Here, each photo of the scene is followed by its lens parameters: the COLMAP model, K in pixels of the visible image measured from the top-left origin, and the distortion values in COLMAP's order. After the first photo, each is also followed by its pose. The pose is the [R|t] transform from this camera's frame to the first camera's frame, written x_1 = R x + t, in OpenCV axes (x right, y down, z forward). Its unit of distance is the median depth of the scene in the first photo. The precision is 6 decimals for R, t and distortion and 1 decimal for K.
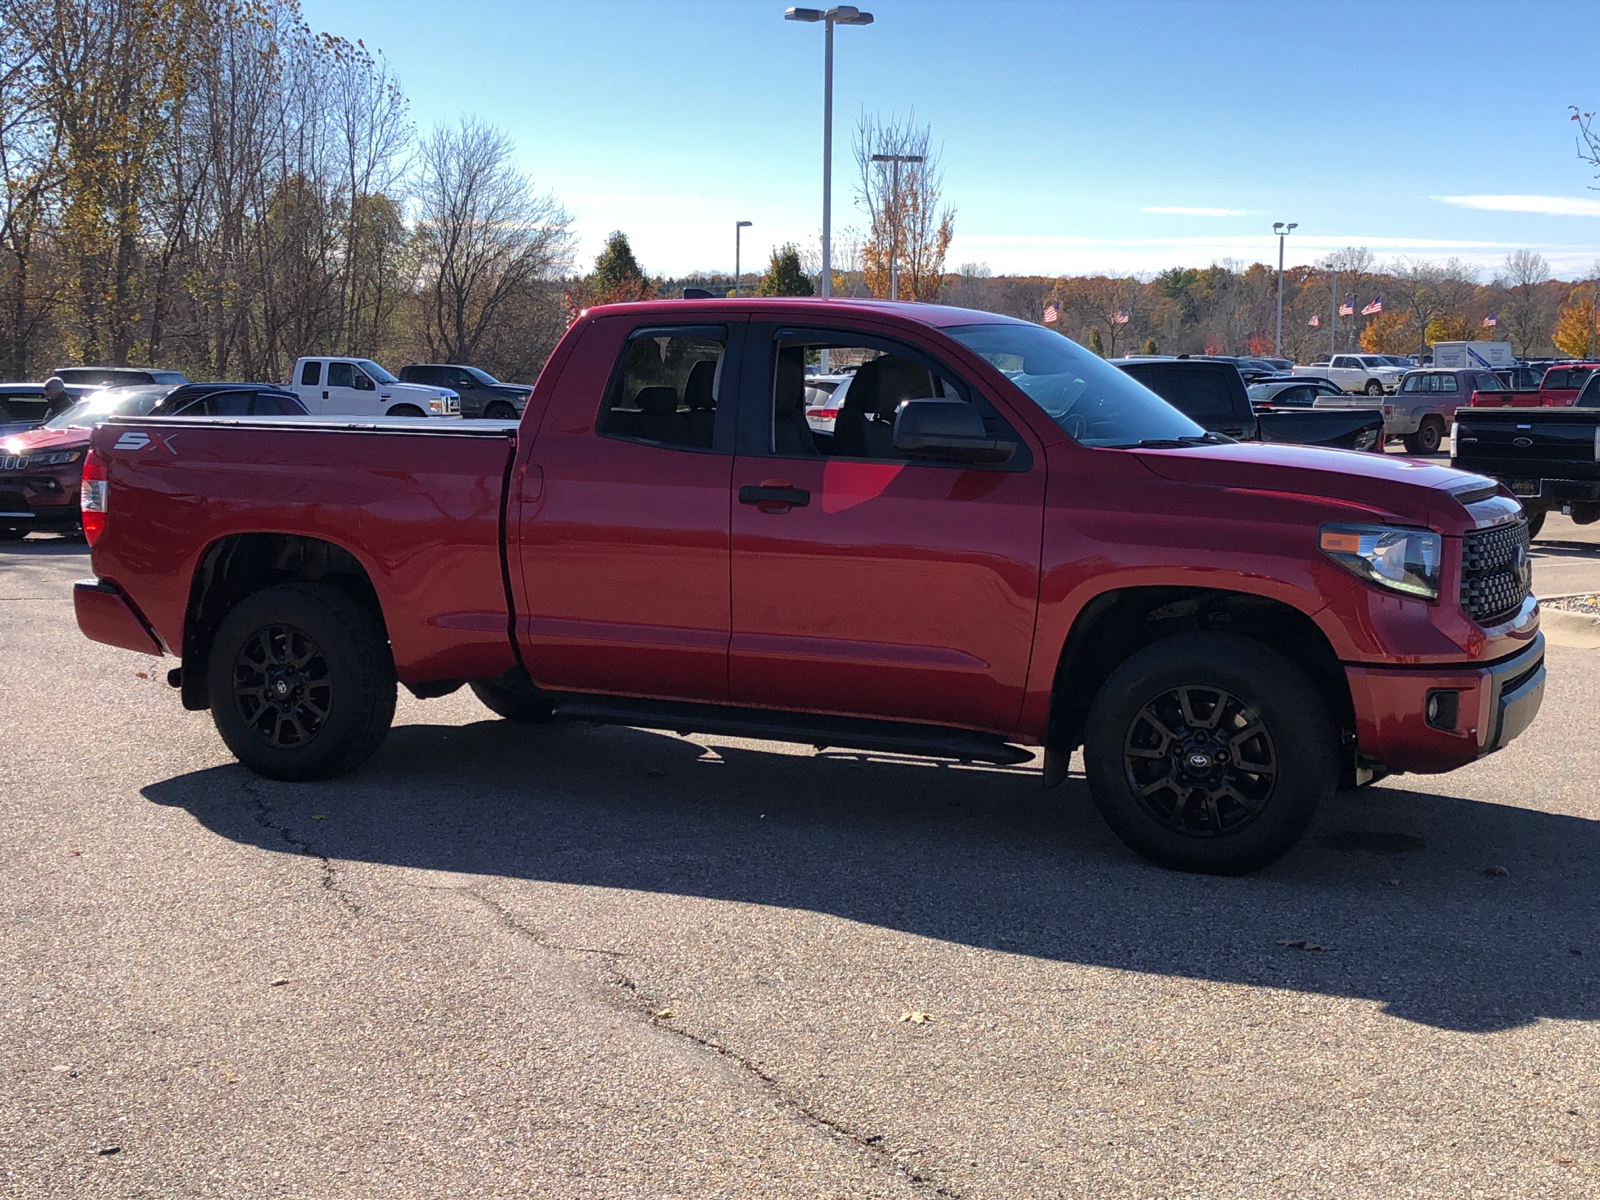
lens RADIAL K [[2161.3, 0, 800.0], [0, 2161.3, 600.0], [0, 0, 1]] dist [0.156616, -0.514890]
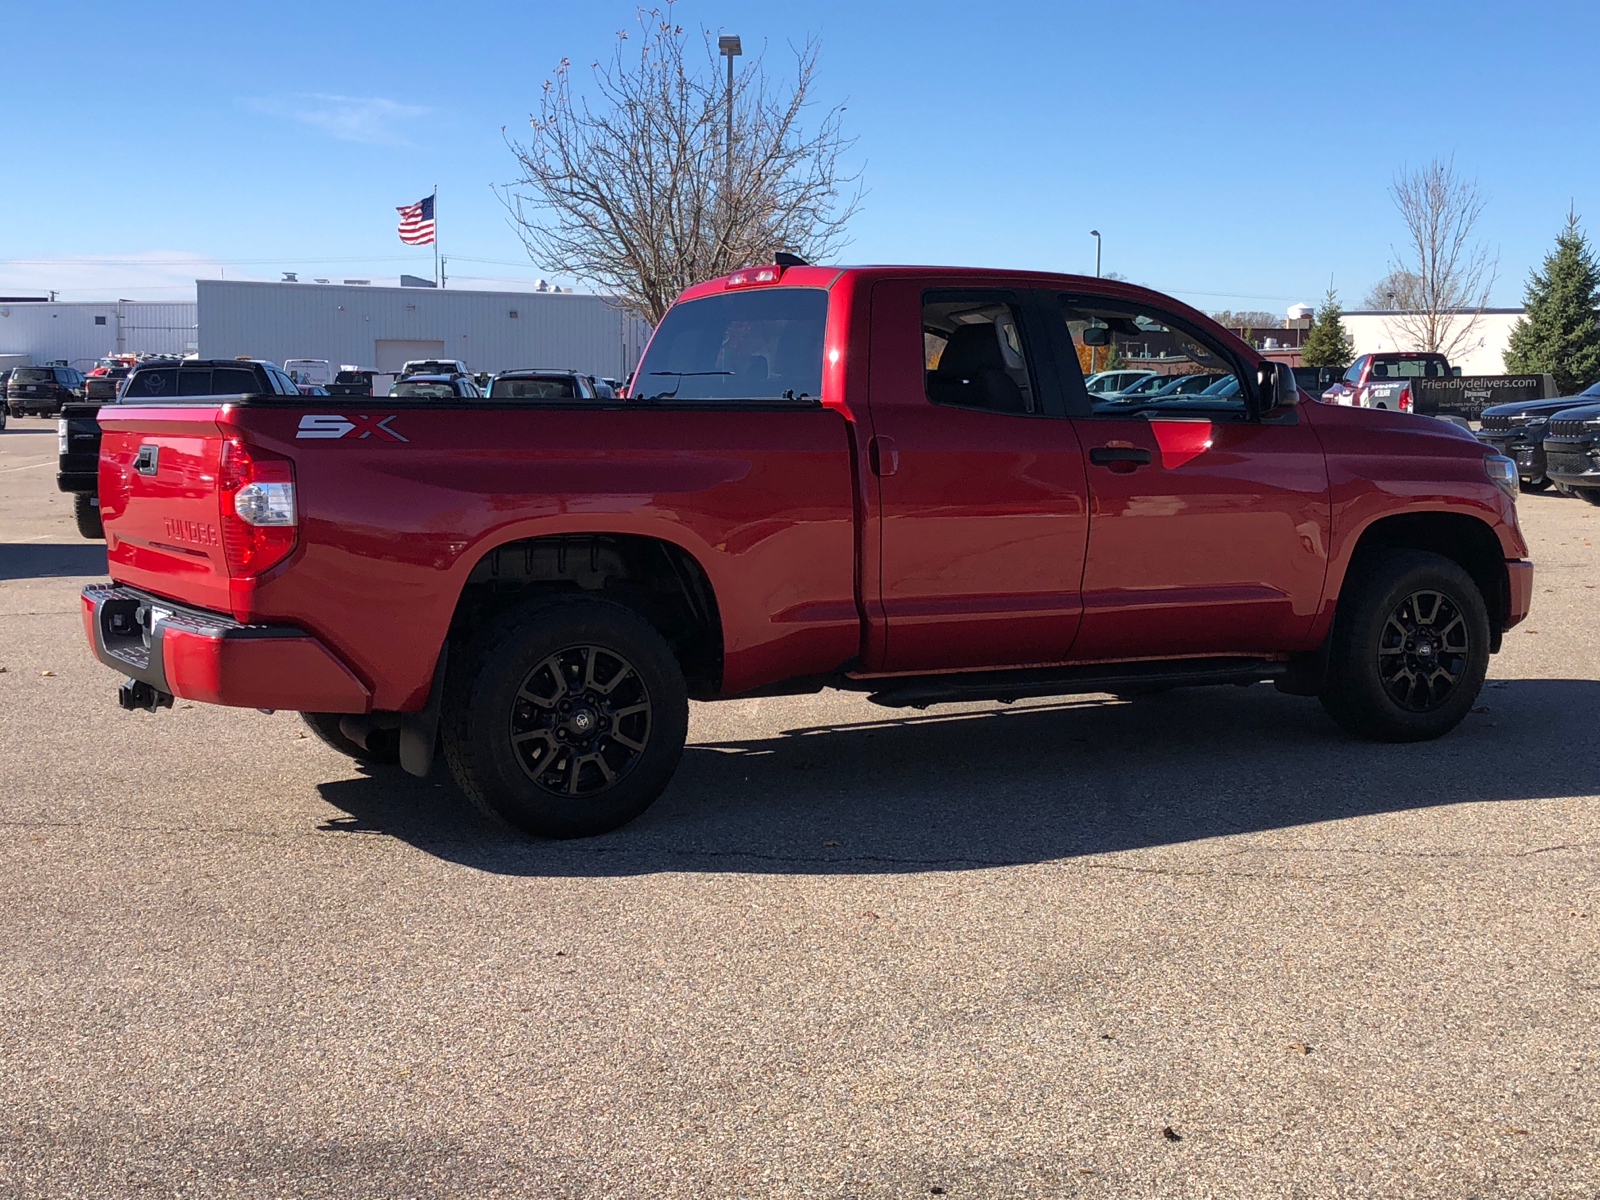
lens RADIAL K [[2180.8, 0, 800.0], [0, 2180.8, 600.0], [0, 0, 1]] dist [0.051949, -0.061404]
pose [[0.565480, -0.084299, 0.820443, -0.858092], [0.088962, 0.995193, 0.040938, -0.031814], [-0.819950, 0.049839, 0.570261, 0.464619]]
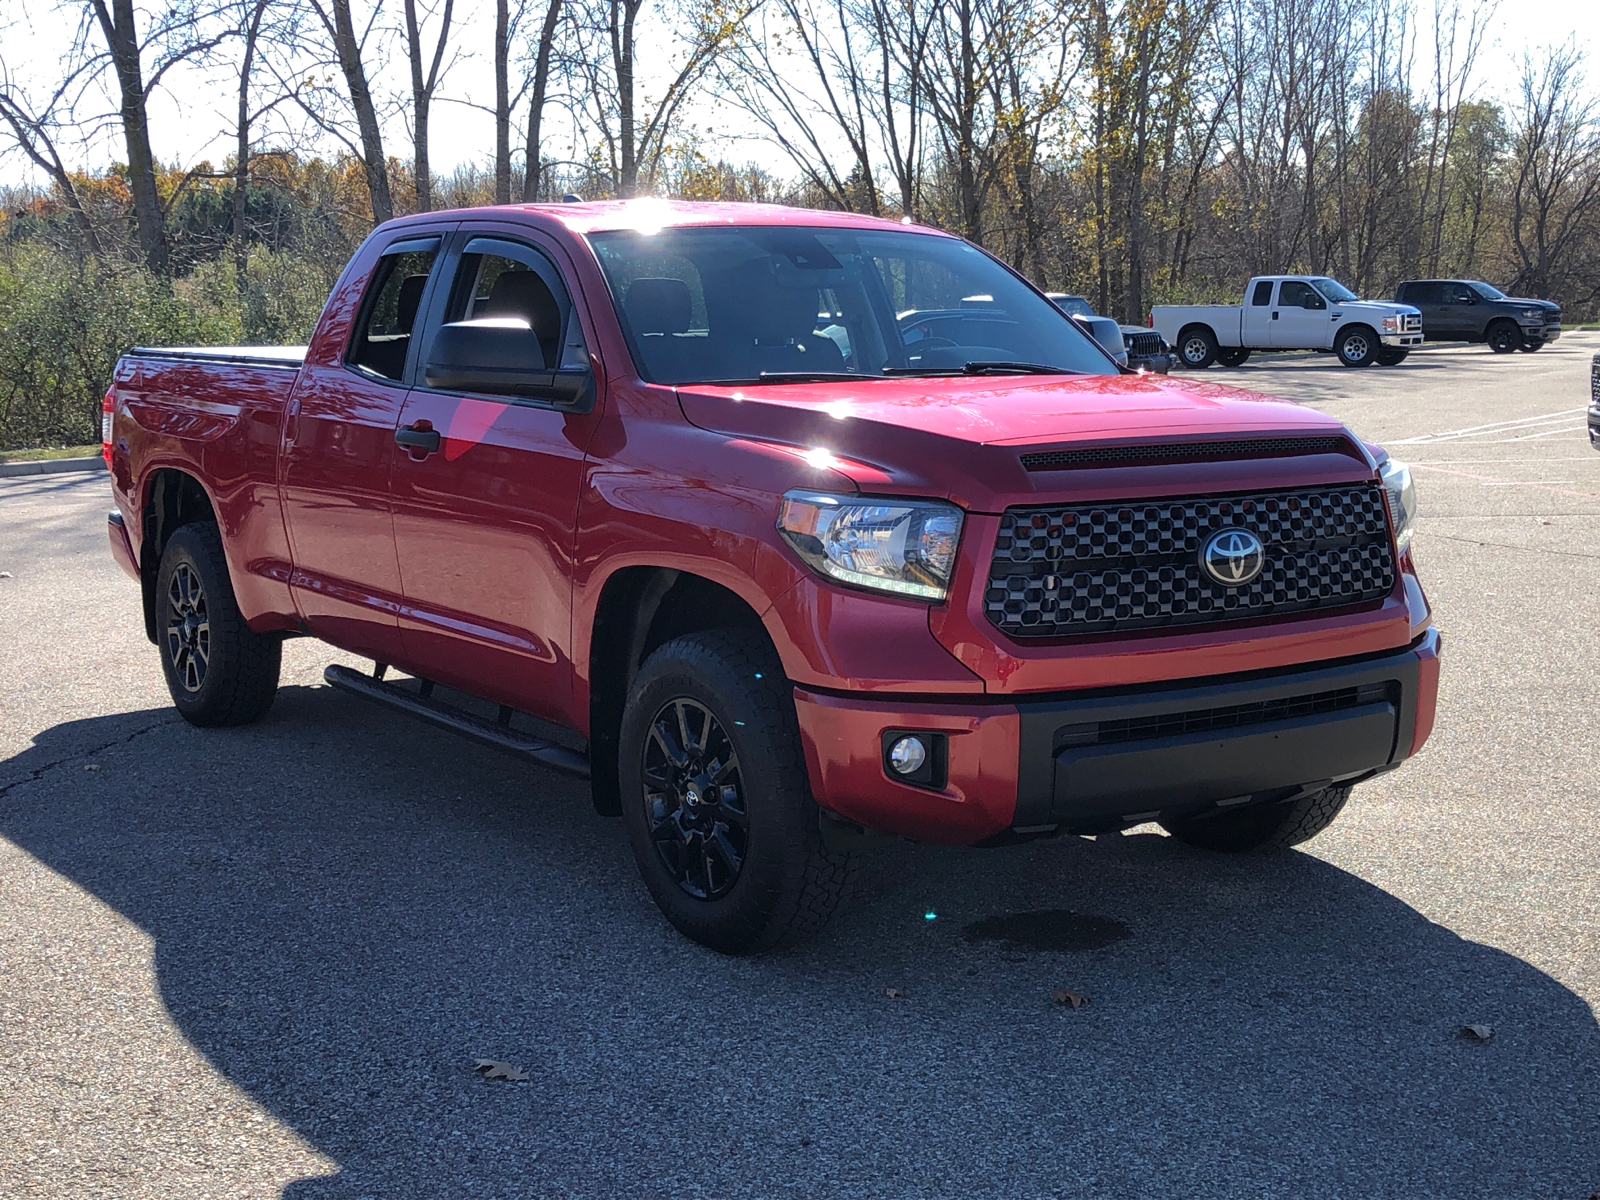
lens RADIAL K [[2180.8, 0, 800.0], [0, 2180.8, 600.0], [0, 0, 1]] dist [0.051949, -0.061404]
pose [[0.867955, 0.050581, -0.494060, 0.477790], [-0.032917, 0.998472, 0.044393, -0.024634], [0.495551, -0.022268, 0.868294, 0.290993]]
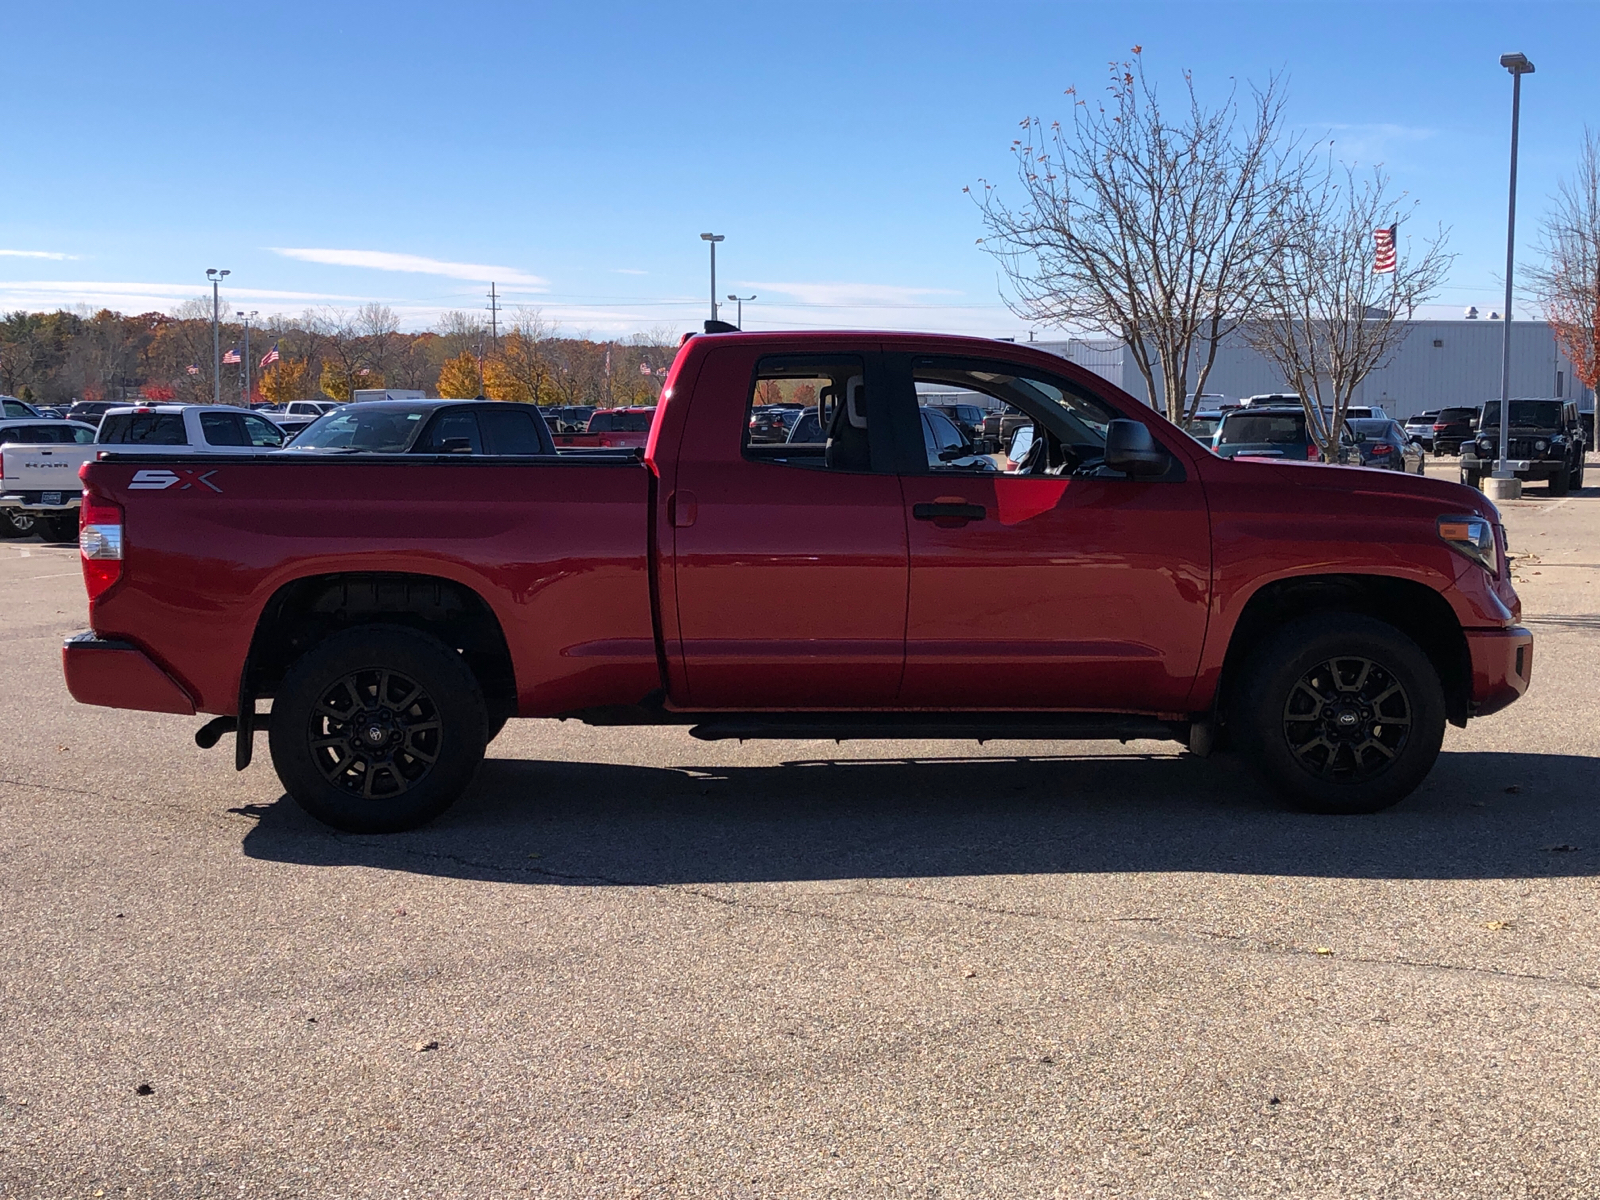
lens RADIAL K [[2161.3, 0, 800.0], [0, 2161.3, 600.0], [0, 0, 1]] dist [0.156616, -0.514890]
pose [[0.868728, -0.048534, 0.492906, -0.540788], [0.059361, 0.998217, -0.006332, -0.001567], [-0.491720, 0.034760, 0.870059, 0.083277]]
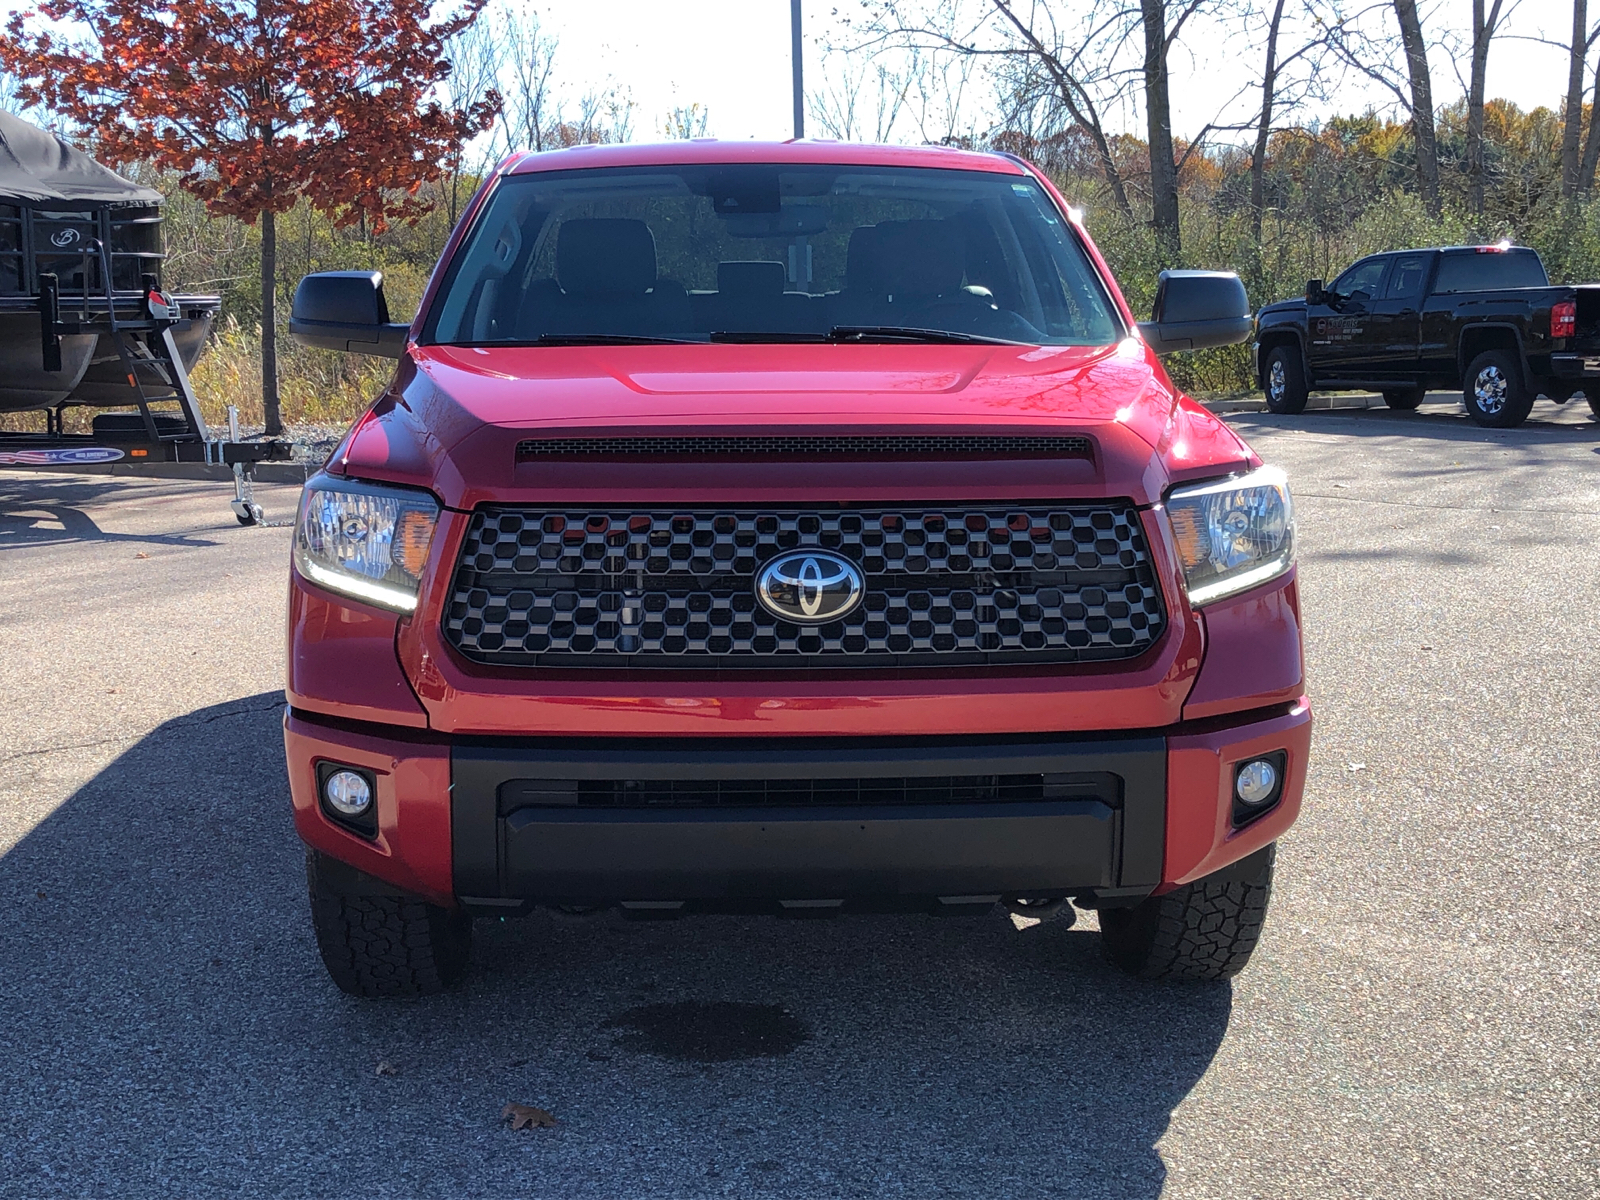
lens RADIAL K [[2116.6, 0, 800.0], [0, 2116.6, 600.0], [0, 0, 1]] dist [0.169709, -0.499658]
pose [[0.496092, 0.123587, -0.859430, 0.663786], [-0.075383, 0.992211, 0.099168, -0.054641], [0.864992, 0.015590, 0.501544, 0.641897]]
